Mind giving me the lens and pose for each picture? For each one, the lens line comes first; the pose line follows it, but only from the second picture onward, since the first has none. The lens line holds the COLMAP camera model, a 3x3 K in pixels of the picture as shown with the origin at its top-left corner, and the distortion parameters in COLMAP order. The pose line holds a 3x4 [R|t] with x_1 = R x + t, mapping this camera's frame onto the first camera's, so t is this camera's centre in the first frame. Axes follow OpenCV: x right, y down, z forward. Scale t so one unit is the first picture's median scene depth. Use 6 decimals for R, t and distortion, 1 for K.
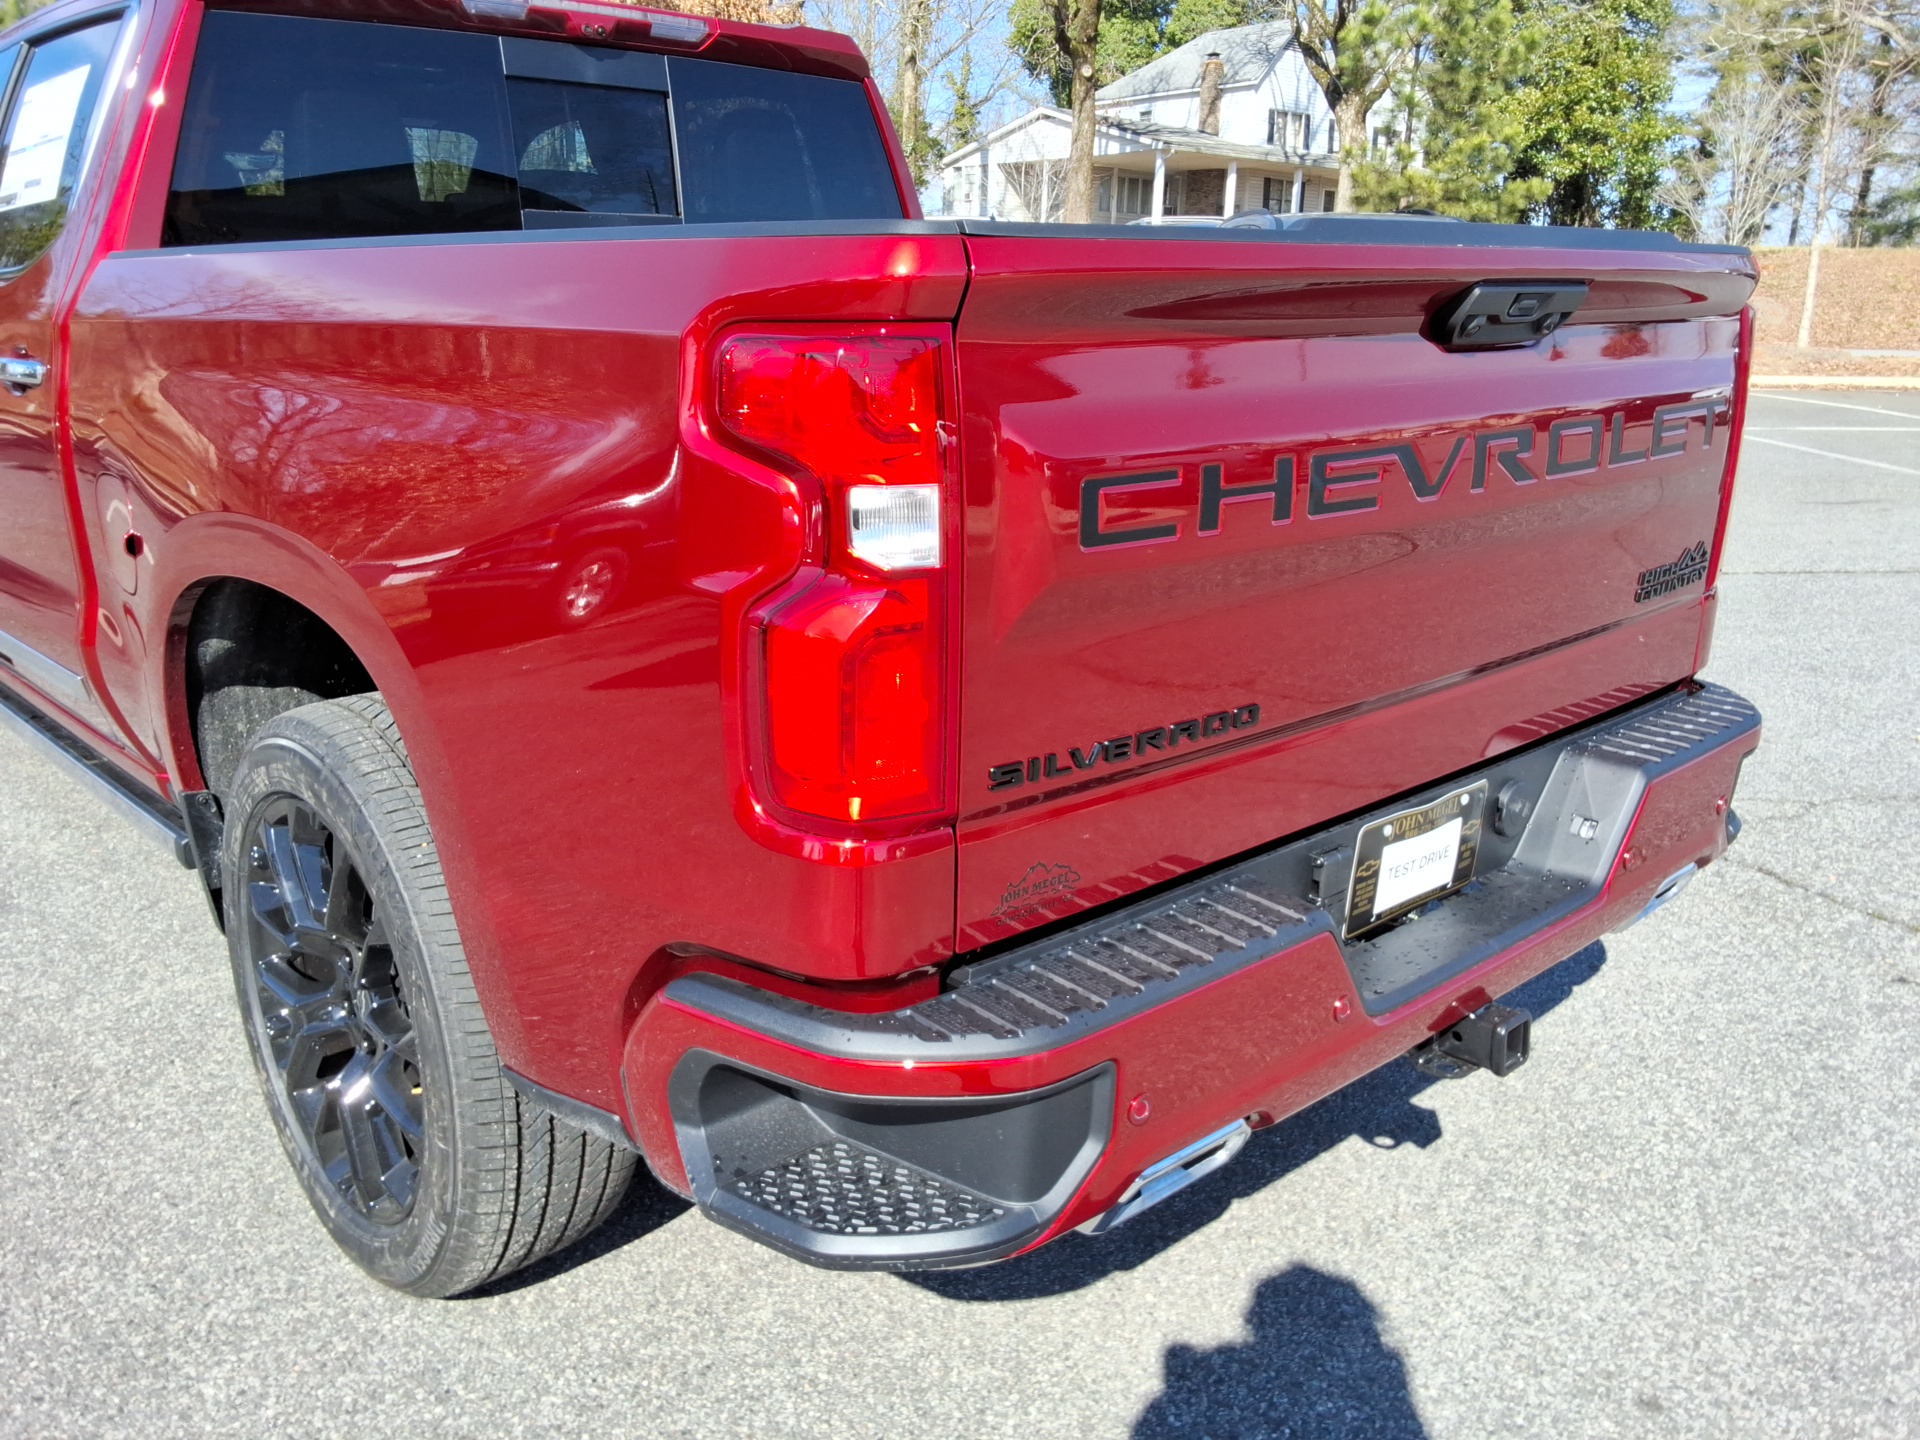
lens RADIAL K [[1551.4, 0, 961.2], [0, 1551.4, 713.4], [0, 0, 1]] dist [0.109673, -0.202304]
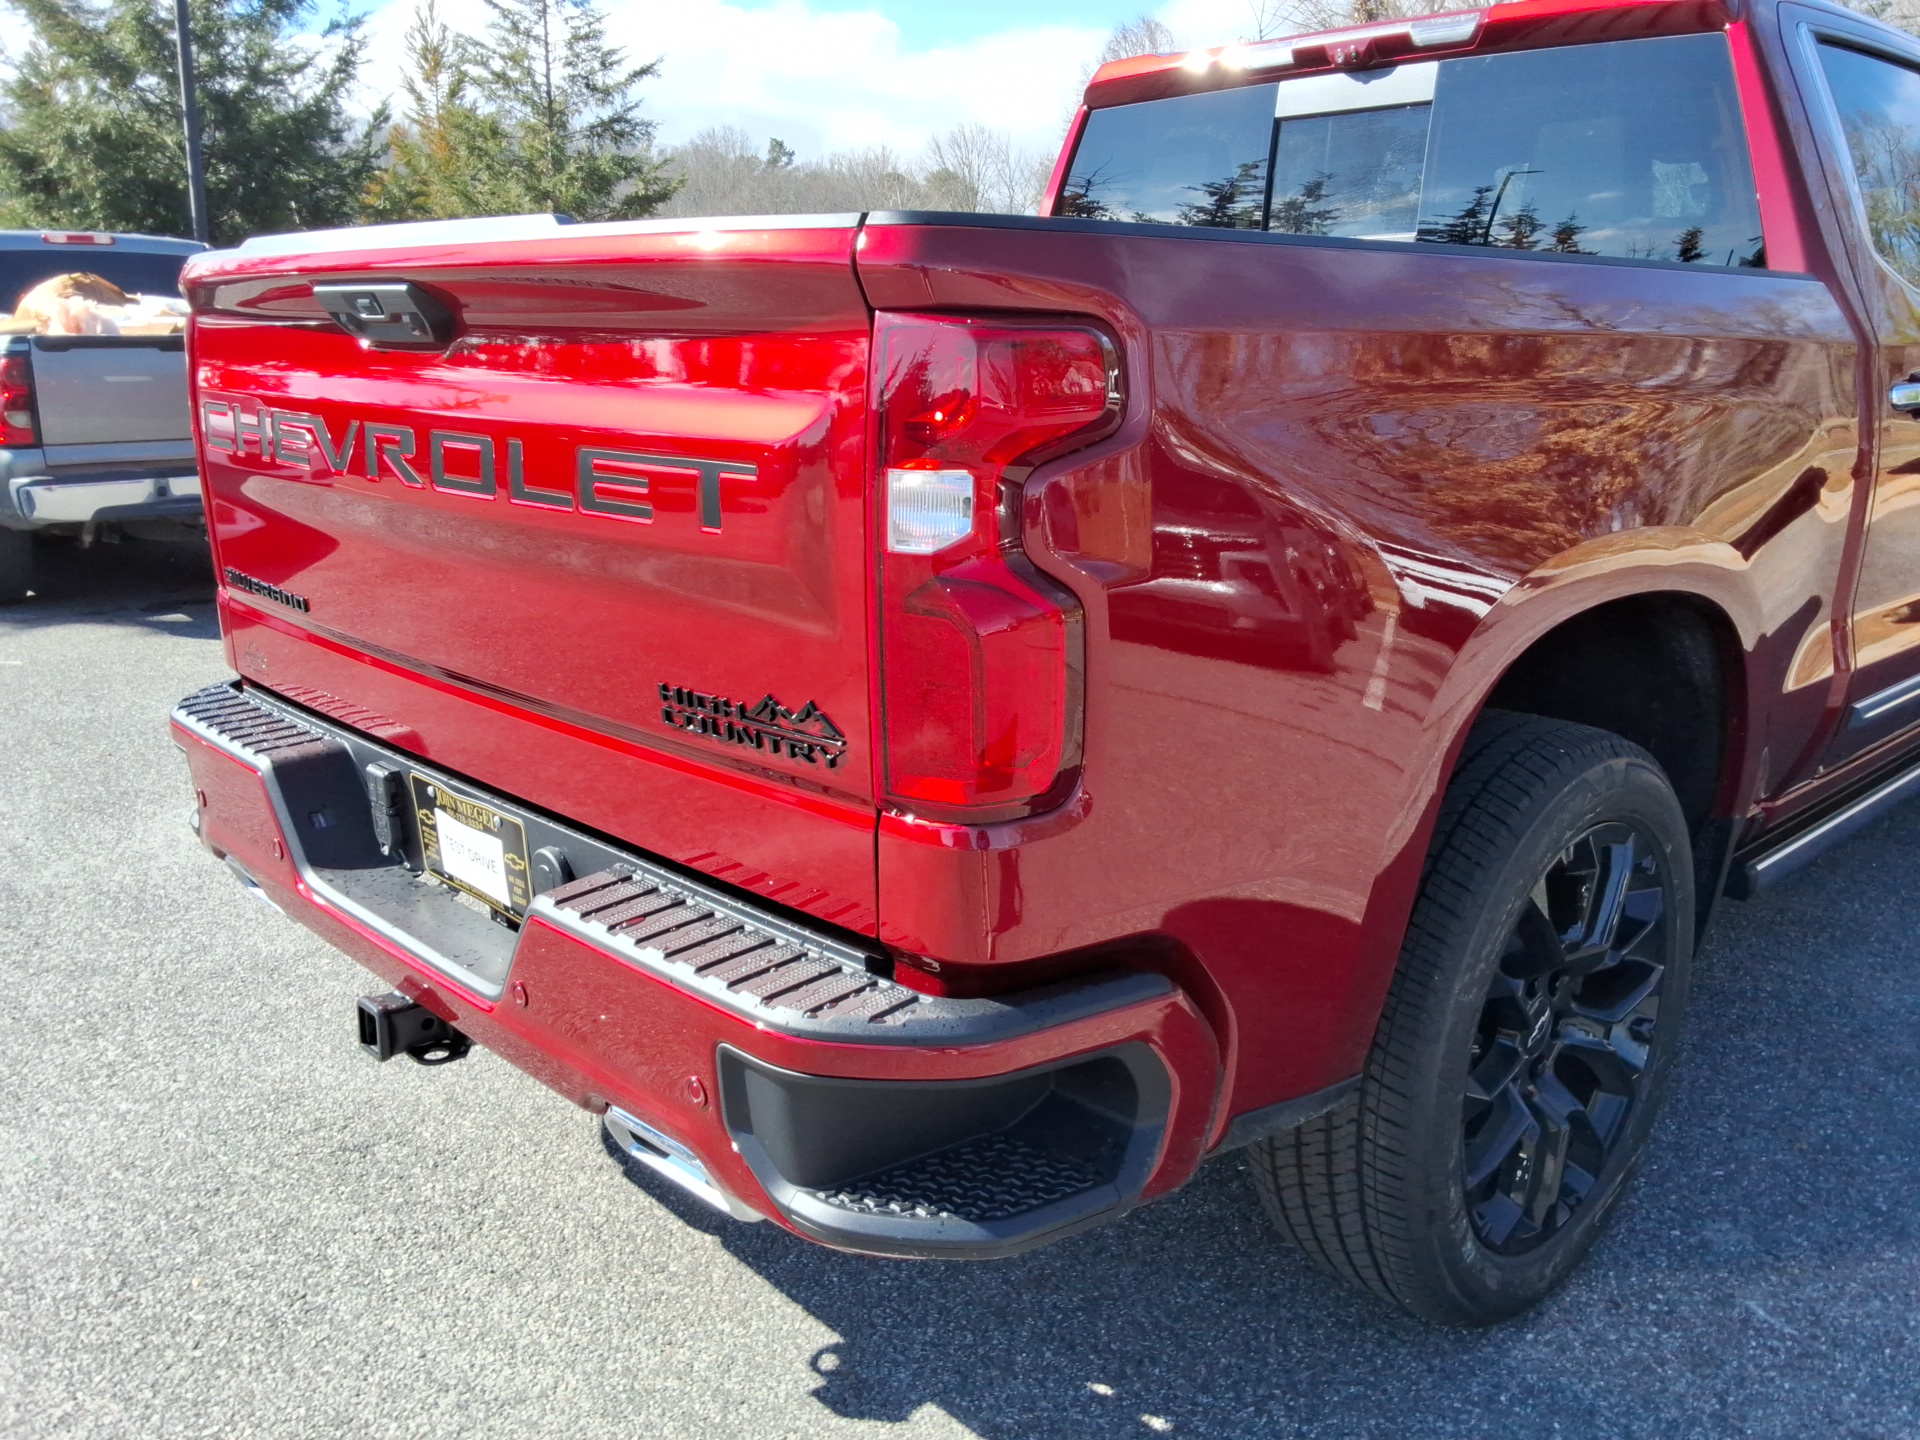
lens RADIAL K [[1516.9, 0, 959.3], [0, 1516.9, 710.0], [0, 0, 1]] dist [0.120839, -0.192199]
pose [[0.032525, 0.239867, -0.970261, 0.771789], [-0.266819, 0.937626, 0.222854, -0.186262], [0.963198, 0.251636, 0.094498, 0.736588]]
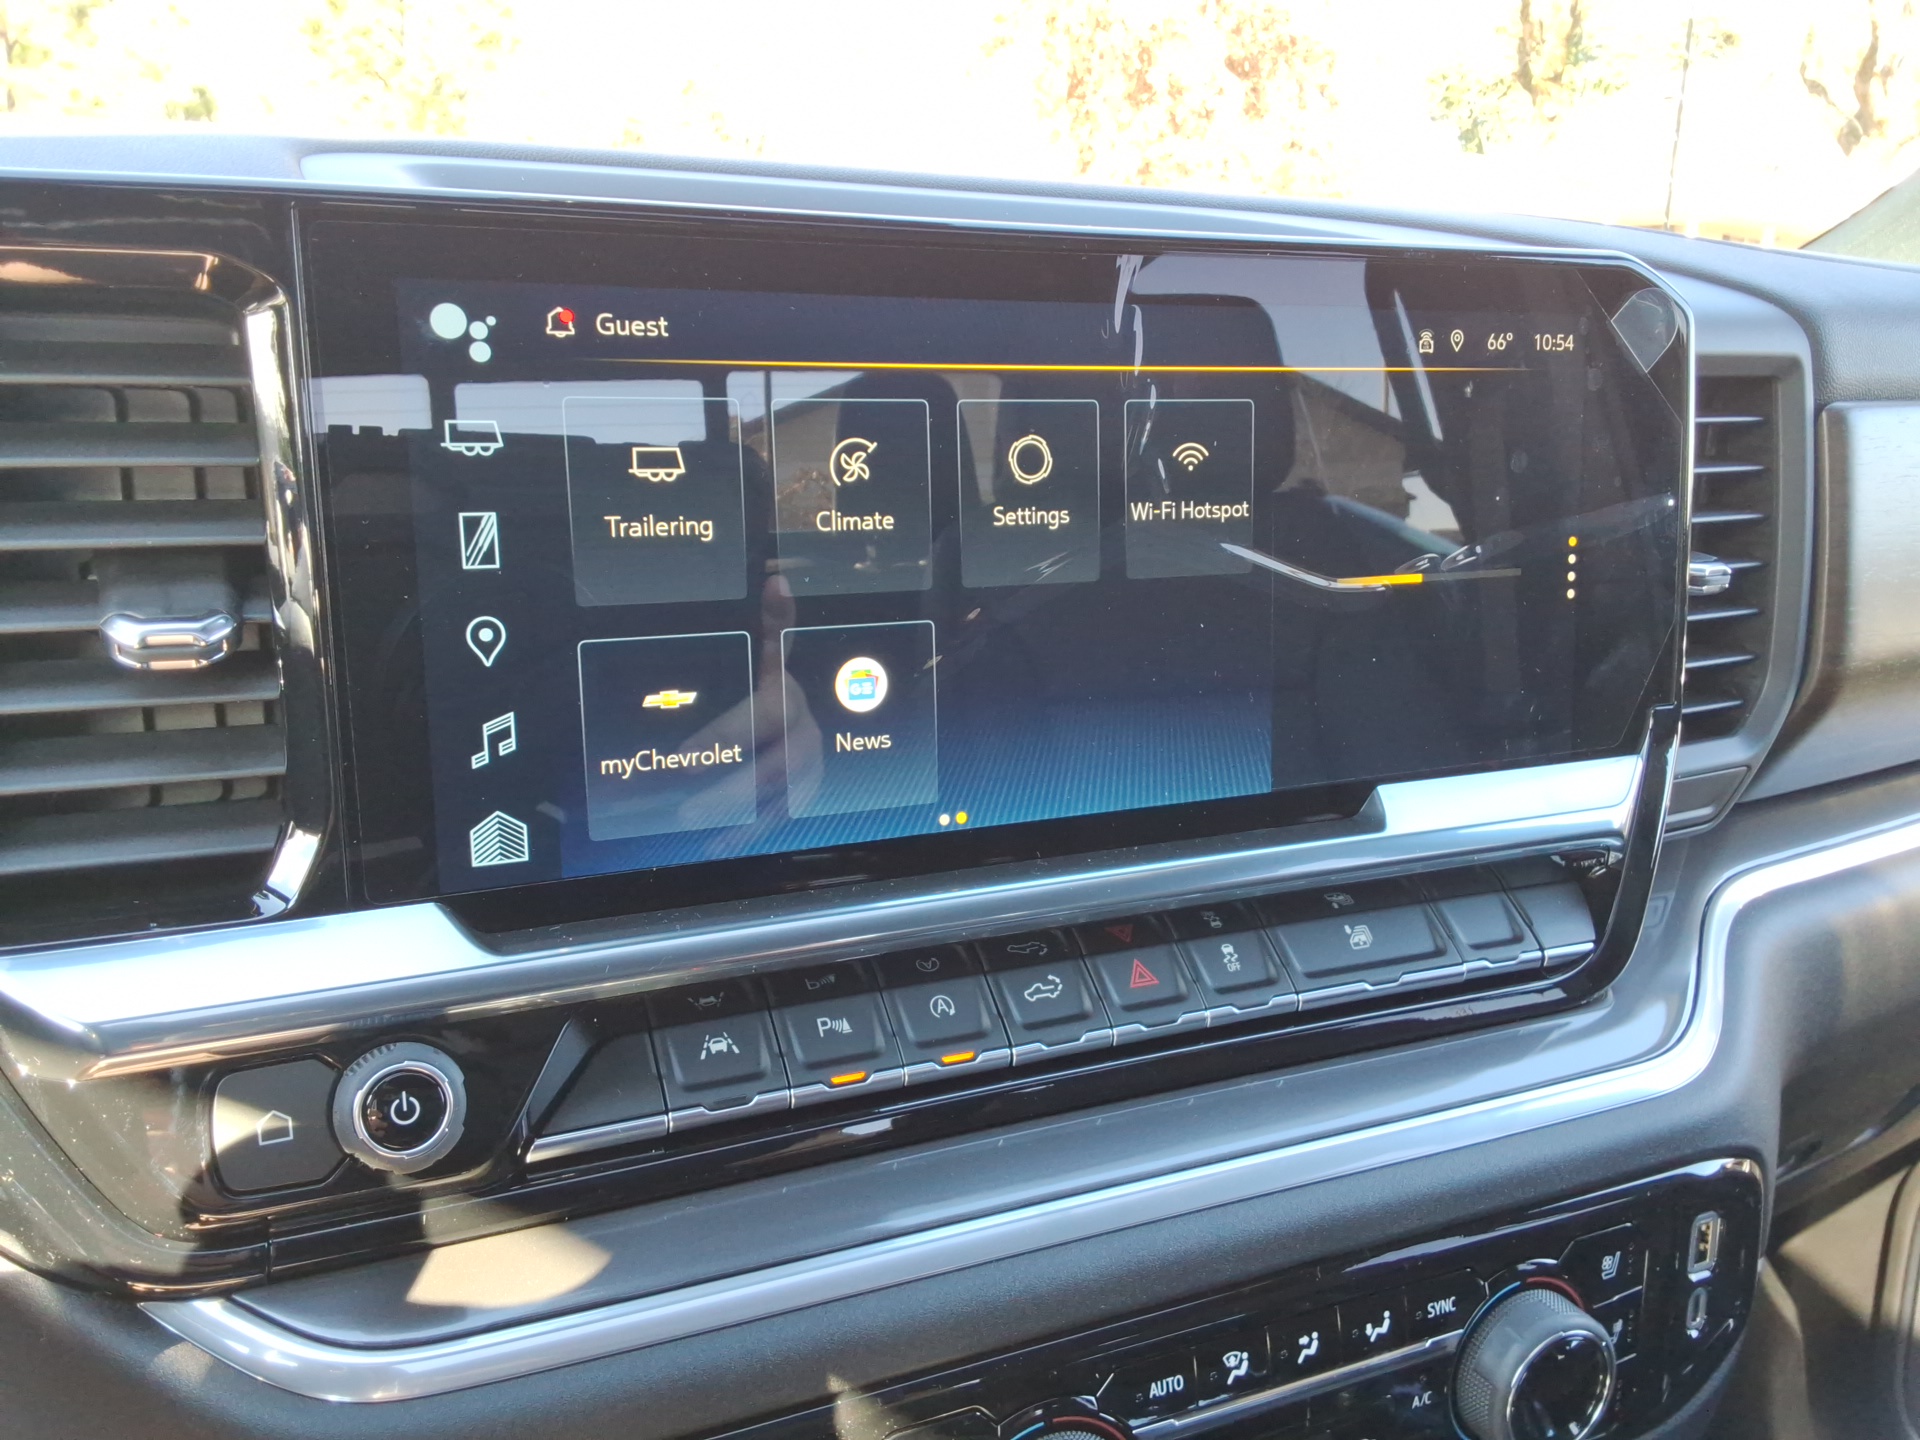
lens RADIAL K [[1533.6, 0, 974.8], [0, 1533.6, 696.9], [0, 0, 1]] dist [0.124889, -0.195579]
pose [[0.983444, 0.052671, -0.173391, -0.783555], [-0.061241, 0.997133, -0.044447, -0.366158], [0.170552, 0.054330, 0.983850, 1.463329]]
